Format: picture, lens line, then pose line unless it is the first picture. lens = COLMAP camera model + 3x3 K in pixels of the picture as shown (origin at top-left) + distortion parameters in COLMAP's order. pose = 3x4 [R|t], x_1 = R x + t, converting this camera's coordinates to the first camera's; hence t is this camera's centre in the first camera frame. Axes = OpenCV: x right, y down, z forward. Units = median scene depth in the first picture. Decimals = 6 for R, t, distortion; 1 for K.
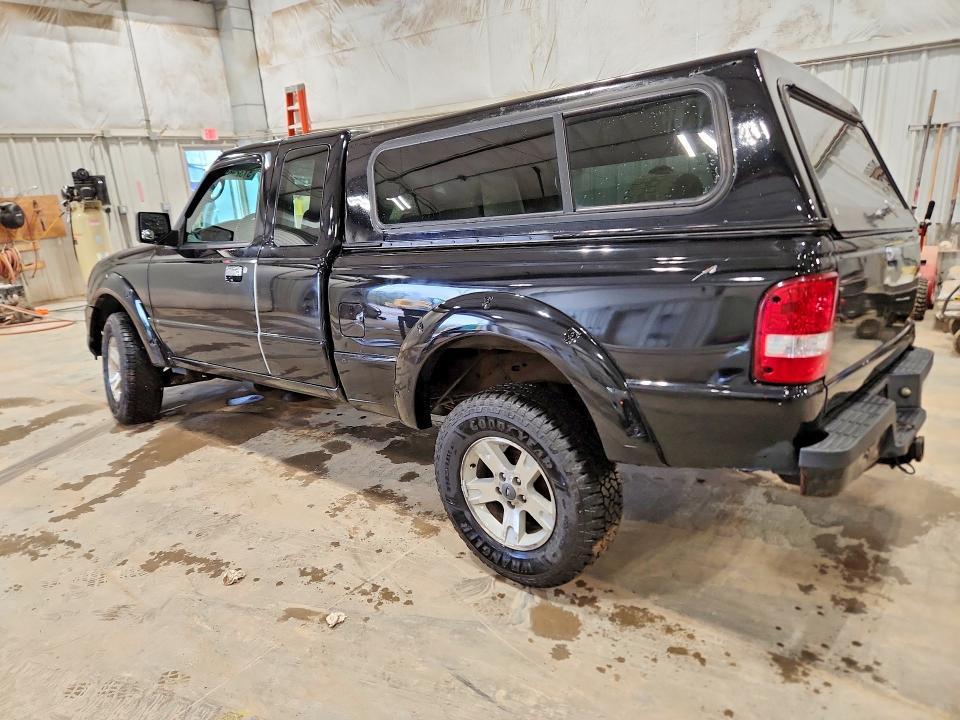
lens RADIAL K [[646.1, 0, 479.9], [0, 646.1, 375.8], [0, 0, 1]] dist [0.054439, -0.049274]
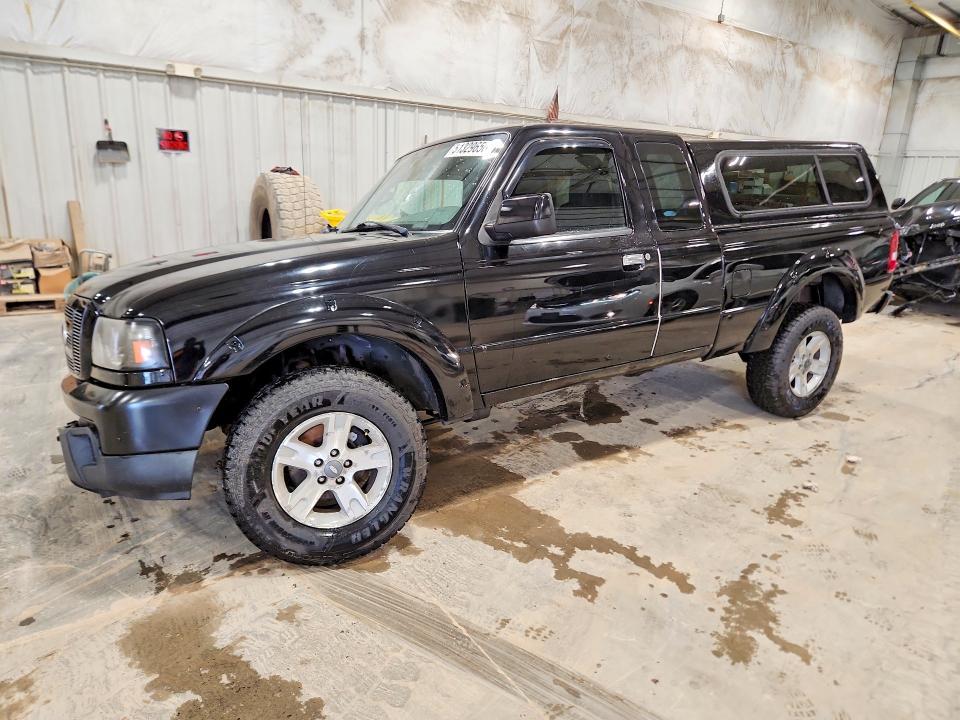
lens RADIAL K [[647.6, 0, 480.0], [0, 647.6, 360.0], [0, 0, 1]] dist [0.054835, -0.046721]
pose [[0.275805, -0.190334, 0.942181, -1.233627], [0.227034, 0.965364, 0.128558, -0.170766], [-0.934017, 0.178451, 0.309464, 0.841352]]
